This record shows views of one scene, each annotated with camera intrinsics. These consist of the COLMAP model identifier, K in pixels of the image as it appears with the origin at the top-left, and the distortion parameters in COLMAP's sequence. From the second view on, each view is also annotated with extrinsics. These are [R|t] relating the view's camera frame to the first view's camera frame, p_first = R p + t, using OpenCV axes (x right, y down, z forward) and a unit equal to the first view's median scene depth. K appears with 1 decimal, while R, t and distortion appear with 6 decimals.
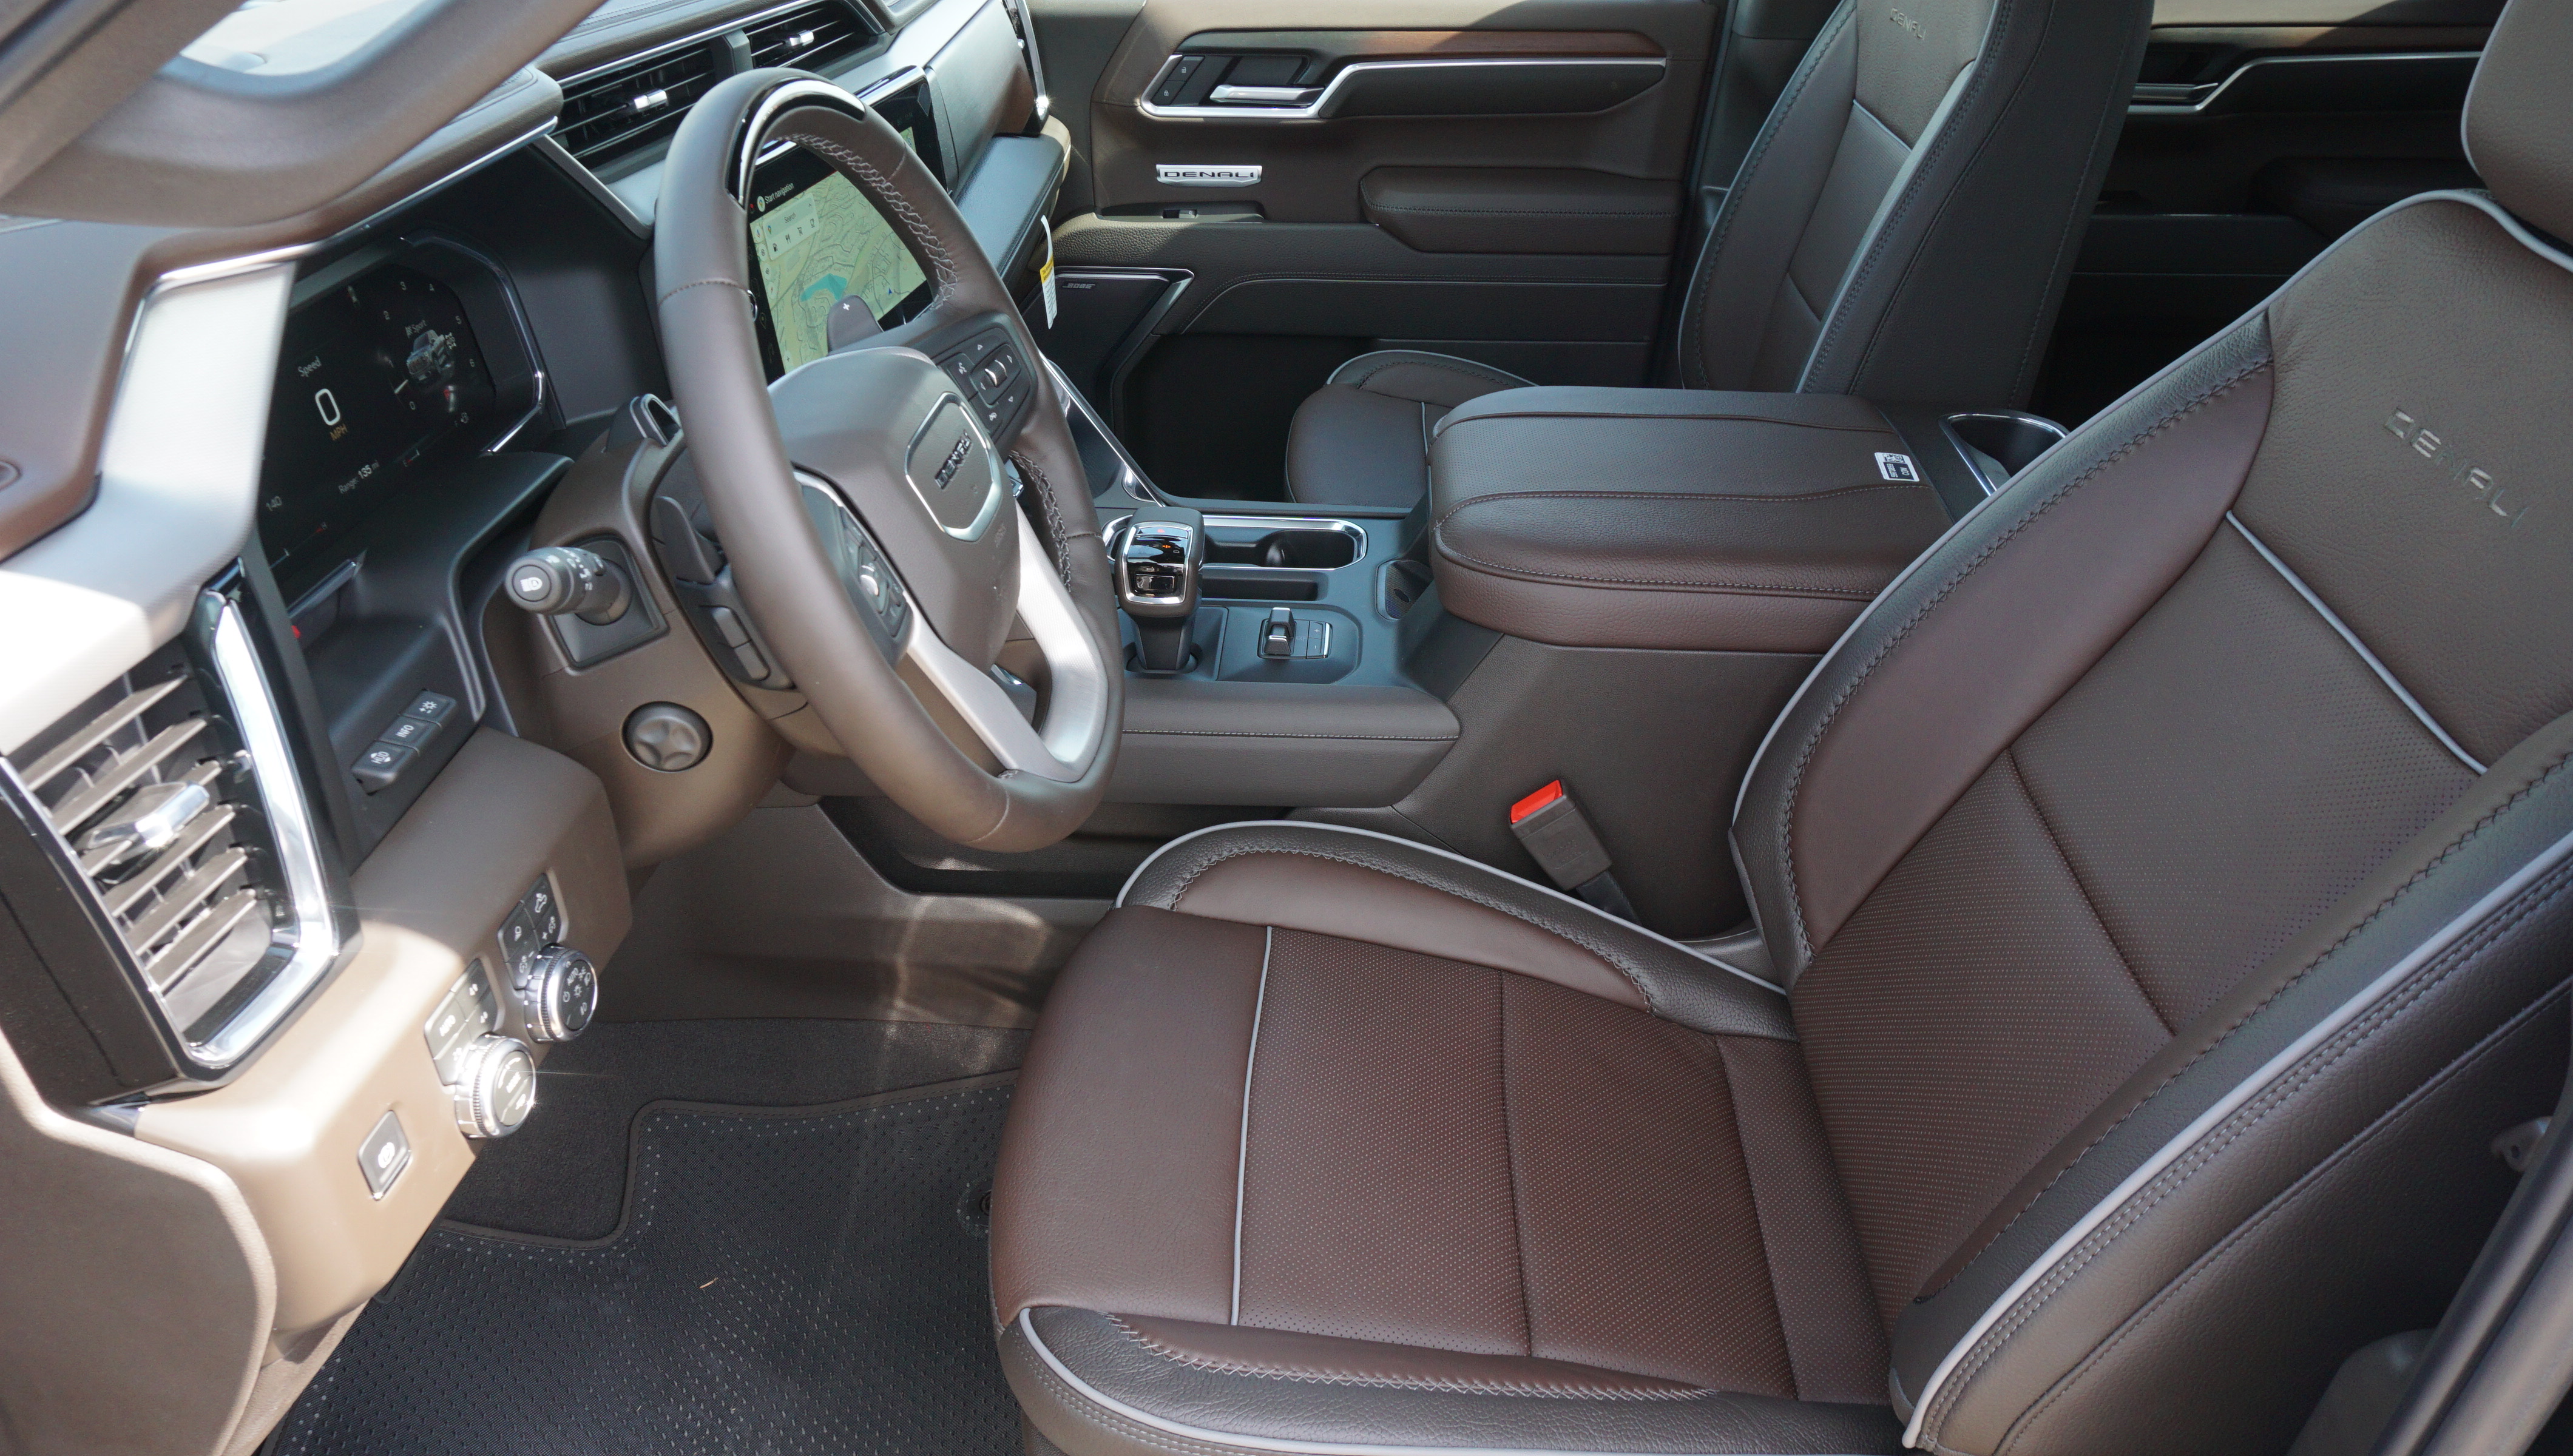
lens RADIAL K [[1705.8, 0, 1316.7], [0, 1705.8, 765.3], [0, 0, 1]] dist [-0.041457, 0.003294]
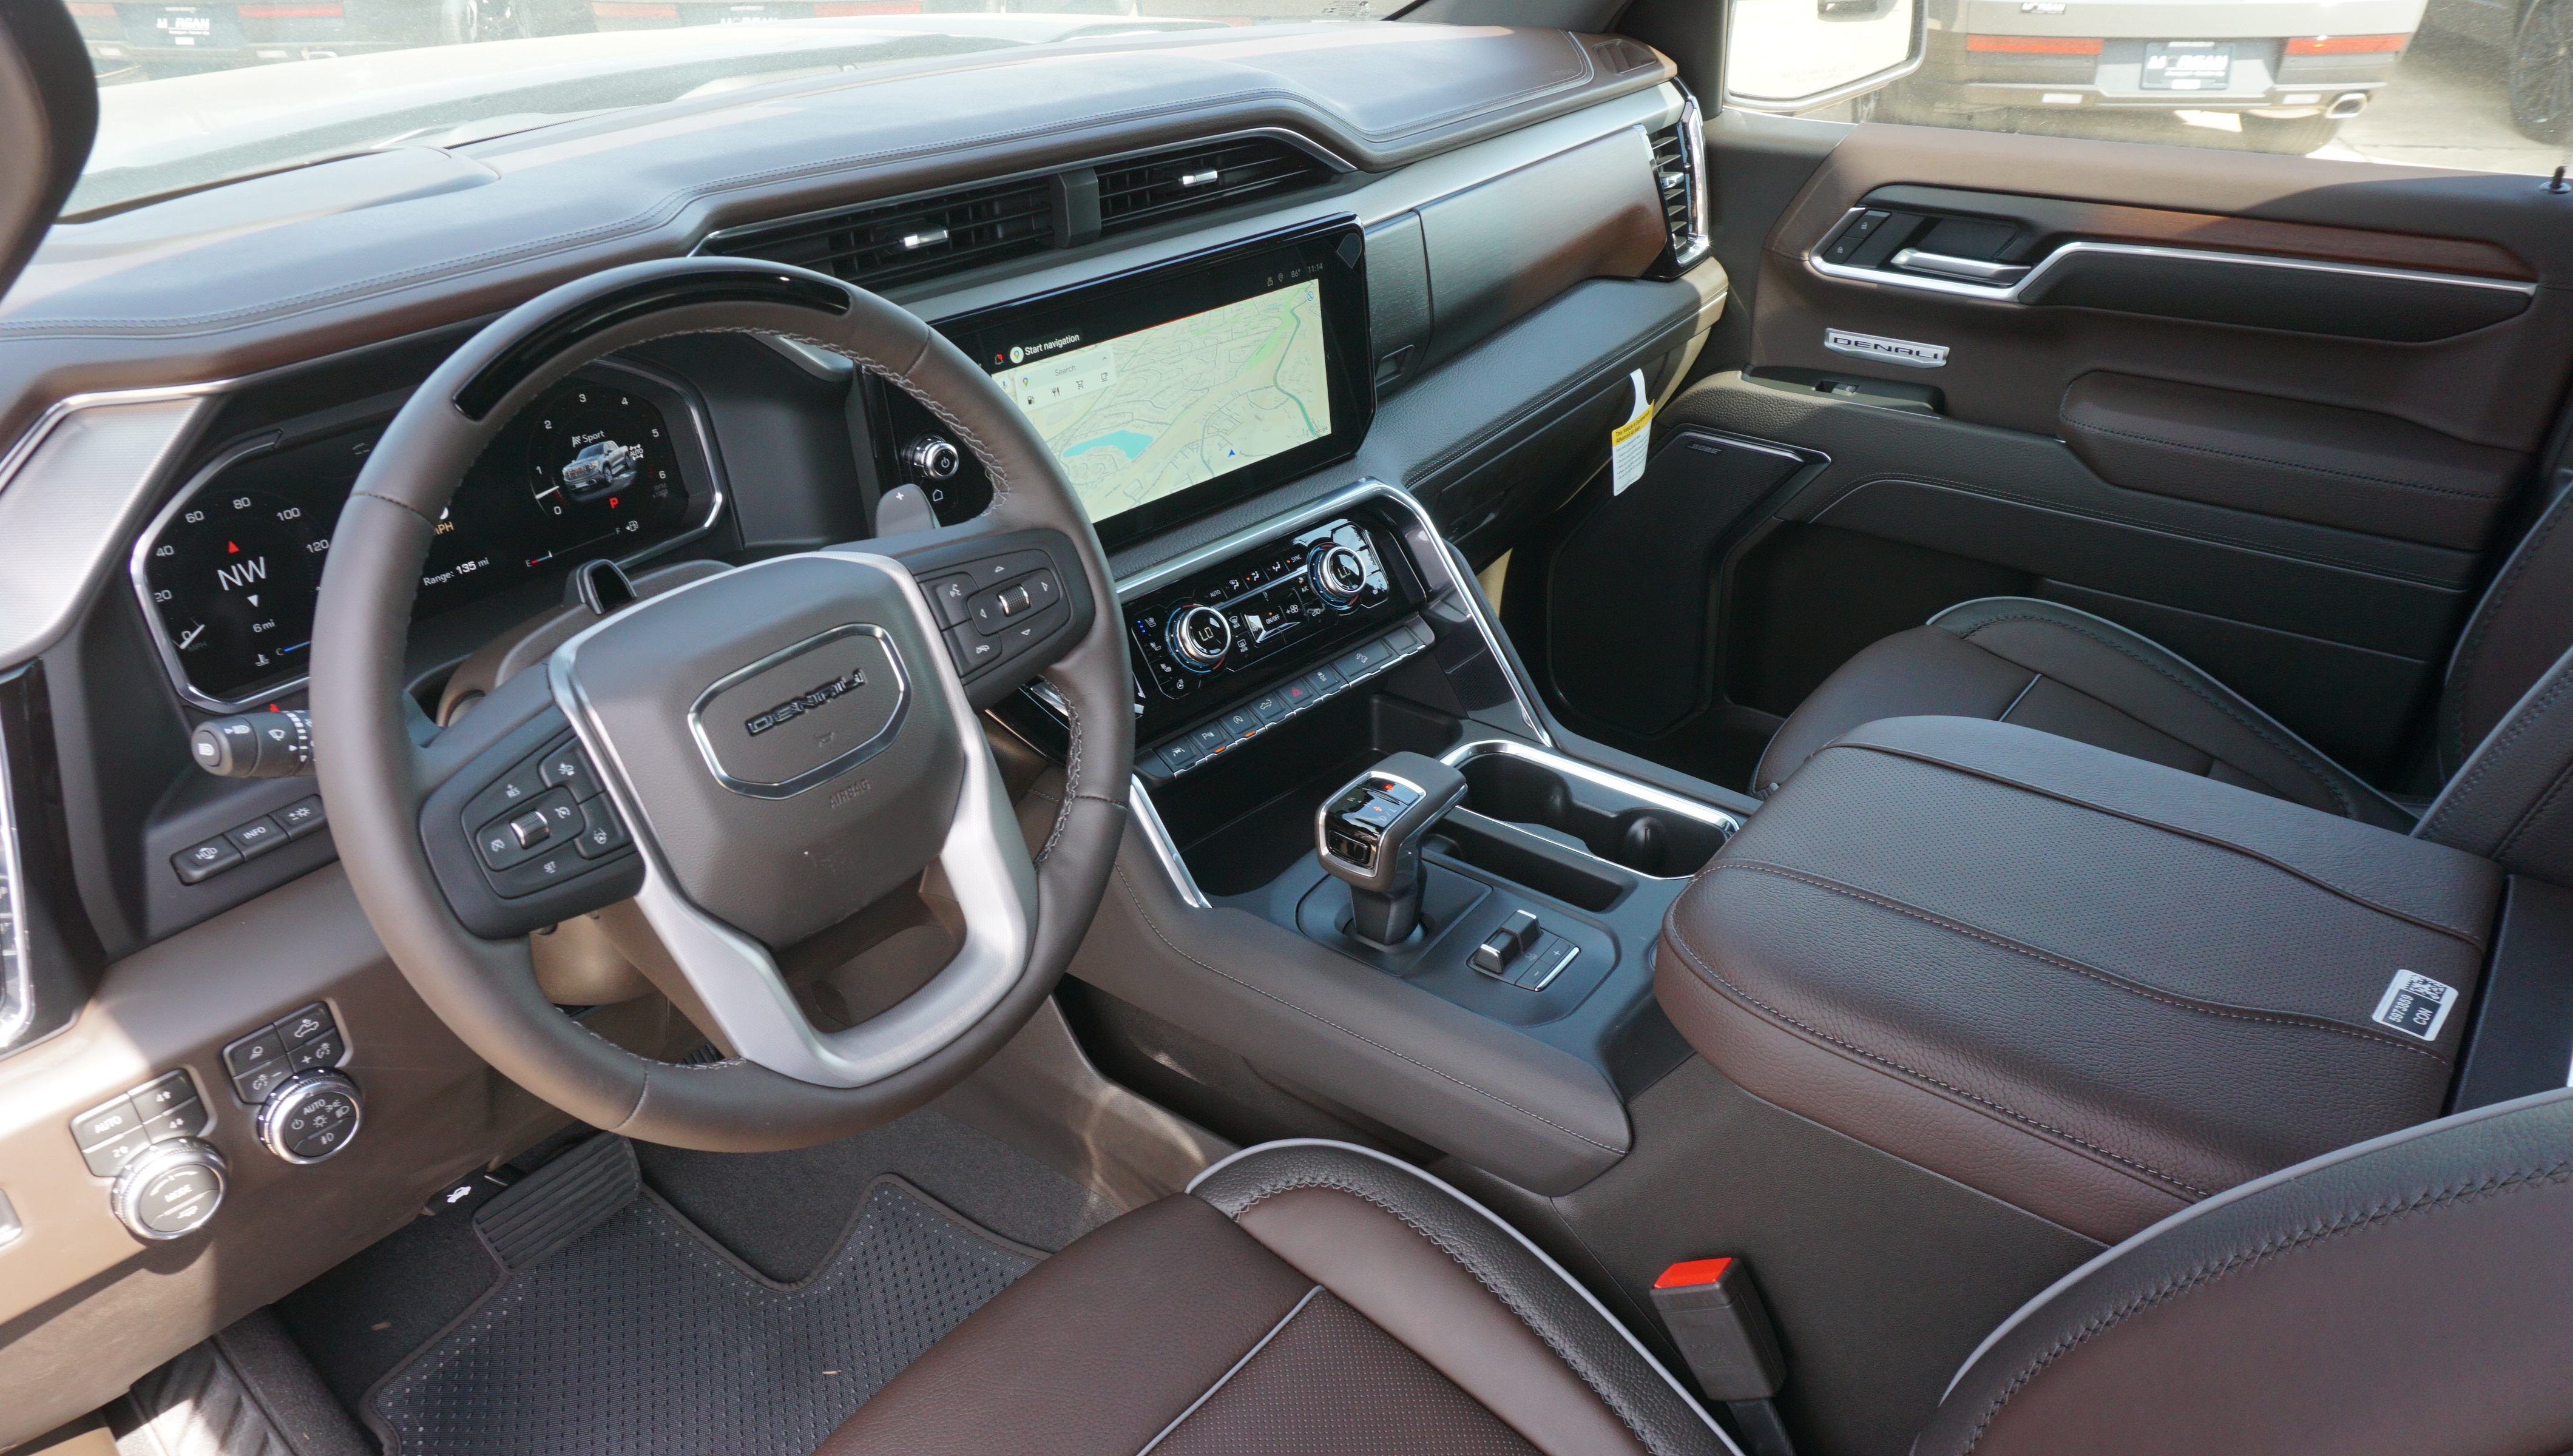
lens RADIAL K [[1733.0, 0, 1280.5], [0, 1733.0, 761.7], [0, 0, 1]] dist [-0.023801, 0.003340]
pose [[0.810661, 0.265603, -0.521809, 0.293821], [-0.284529, 0.957592, 0.045386, -0.162831], [0.511735, 0.111677, 0.851854, 0.222758]]
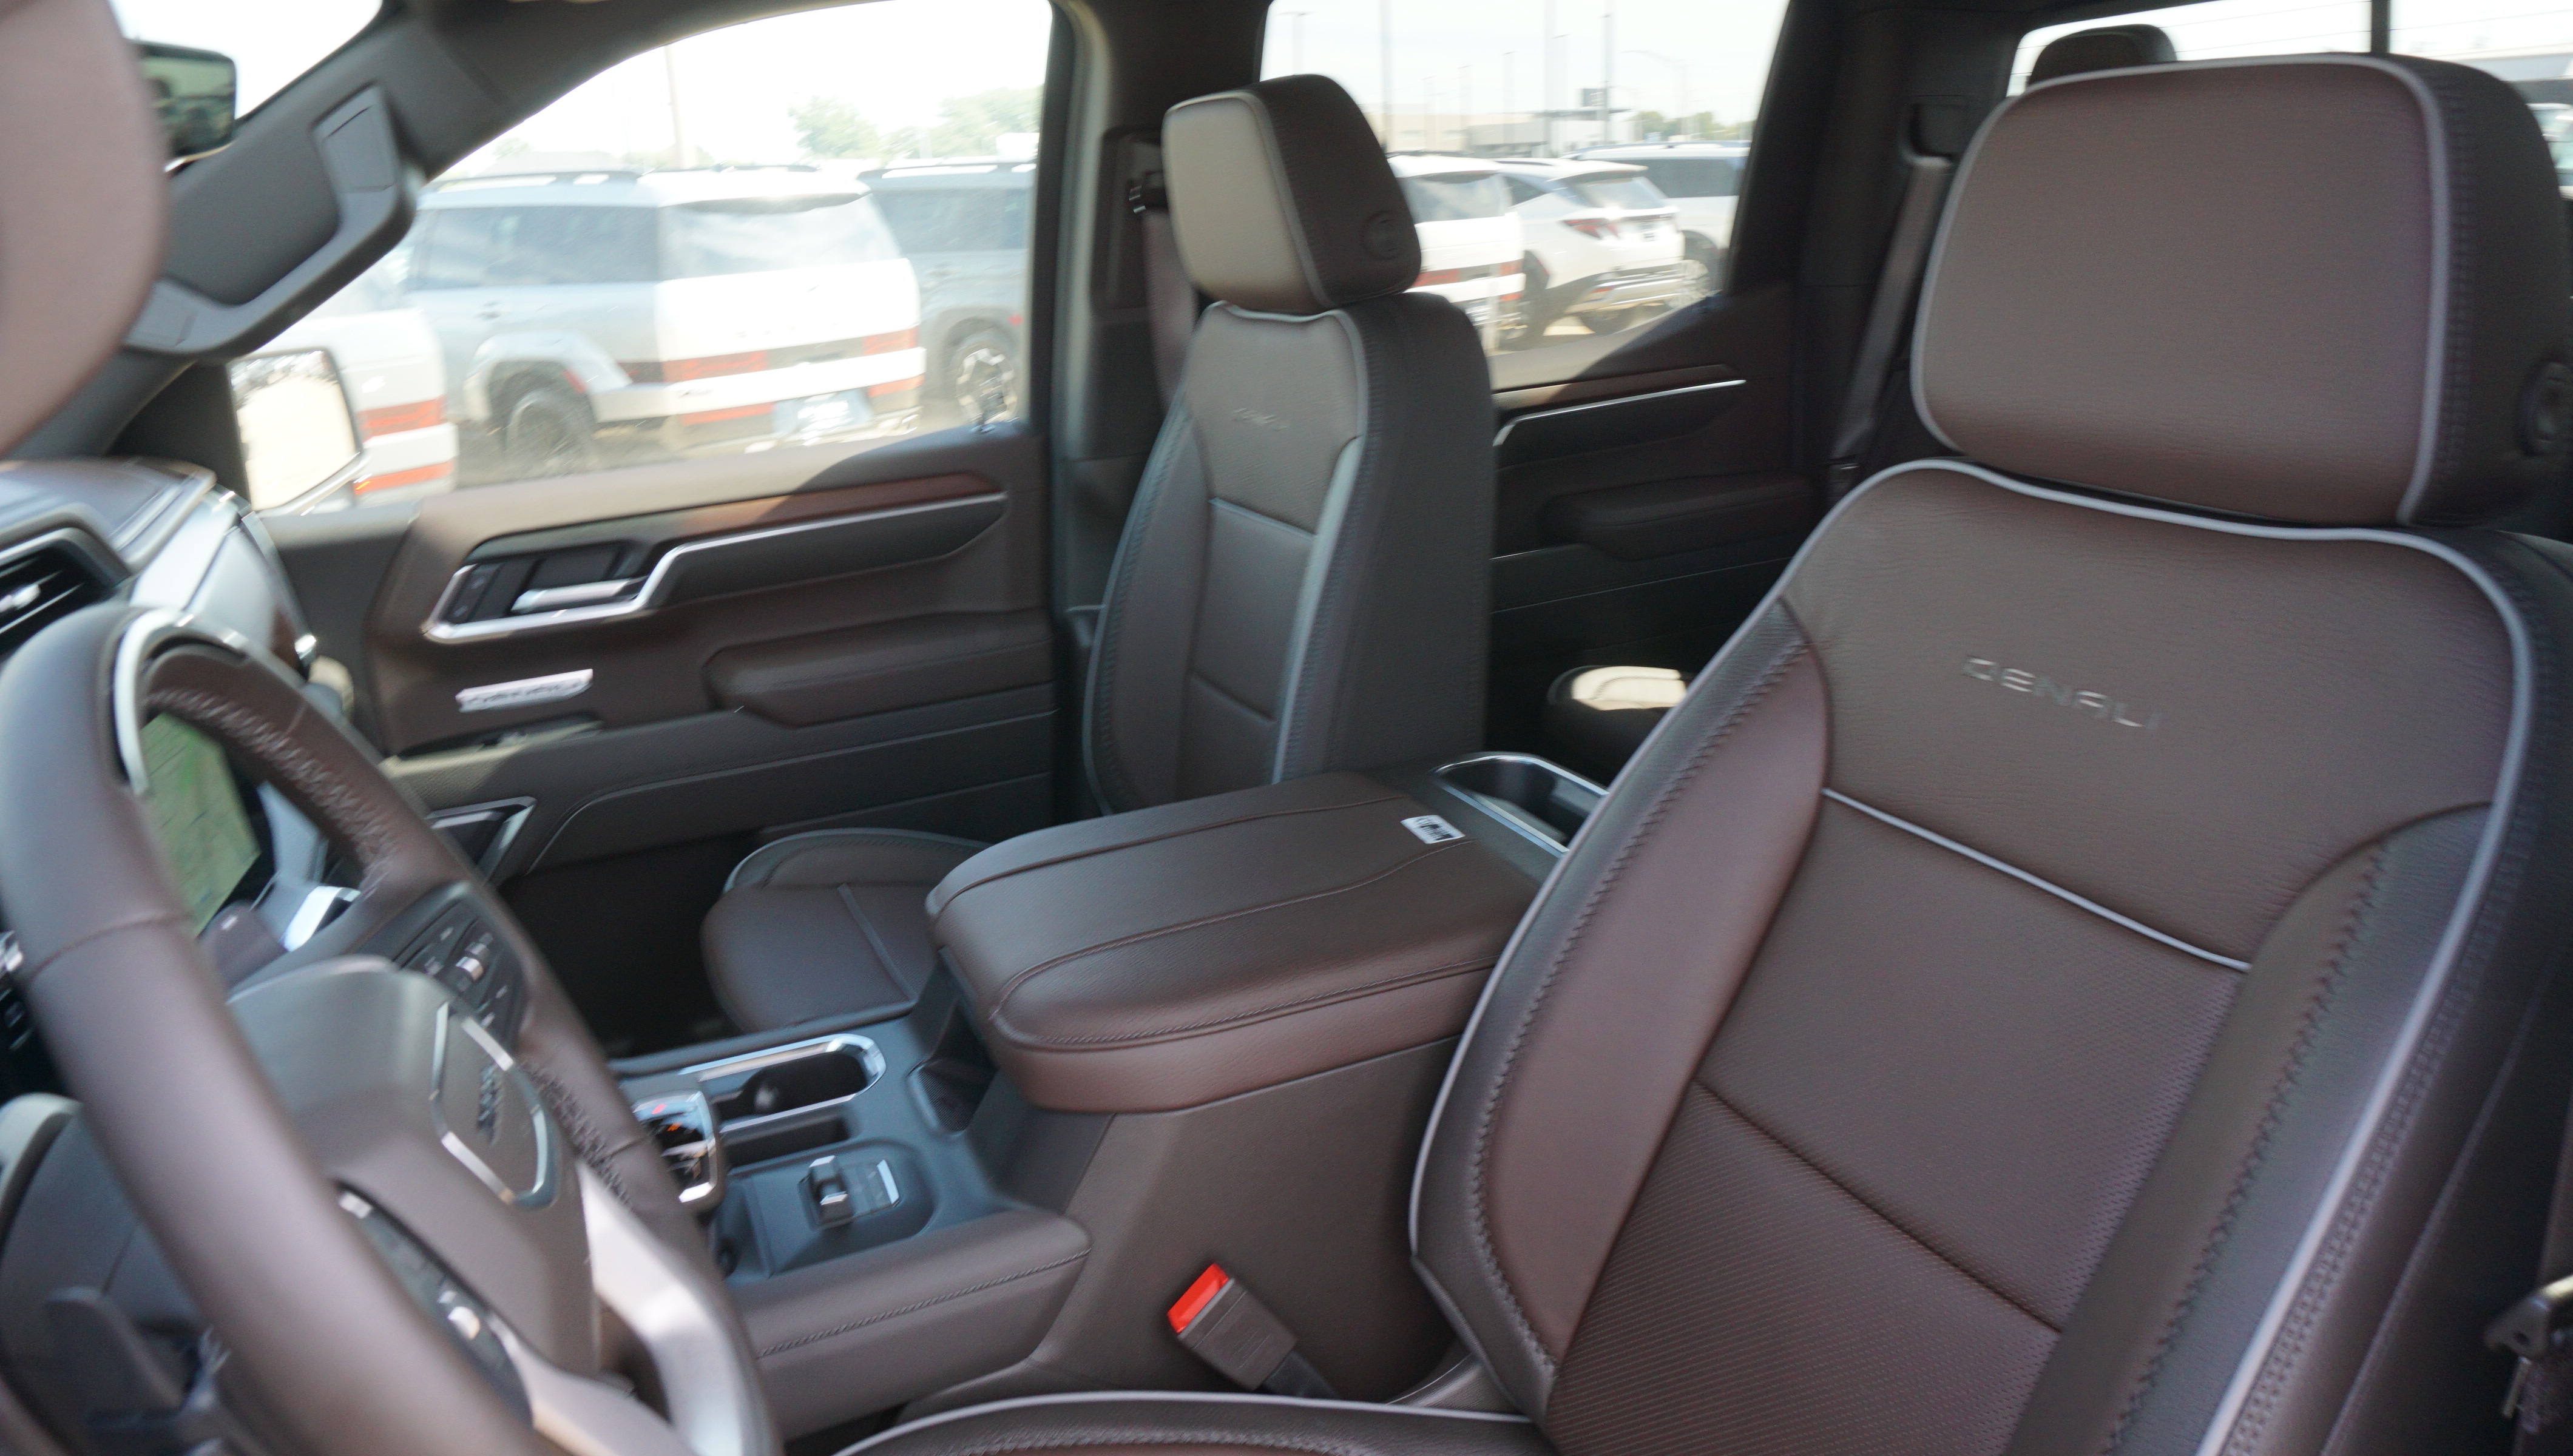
lens RADIAL K [[1705.8, 0, 1316.7], [0, 1705.8, 765.3], [0, 0, 1]] dist [-0.041457, 0.003294]
pose [[0.888298, -0.199826, 0.413517, -0.104801], [0.296732, 0.936936, -0.184665, -0.048730], [-0.350538, 0.286741, 0.891573, 0.144965]]
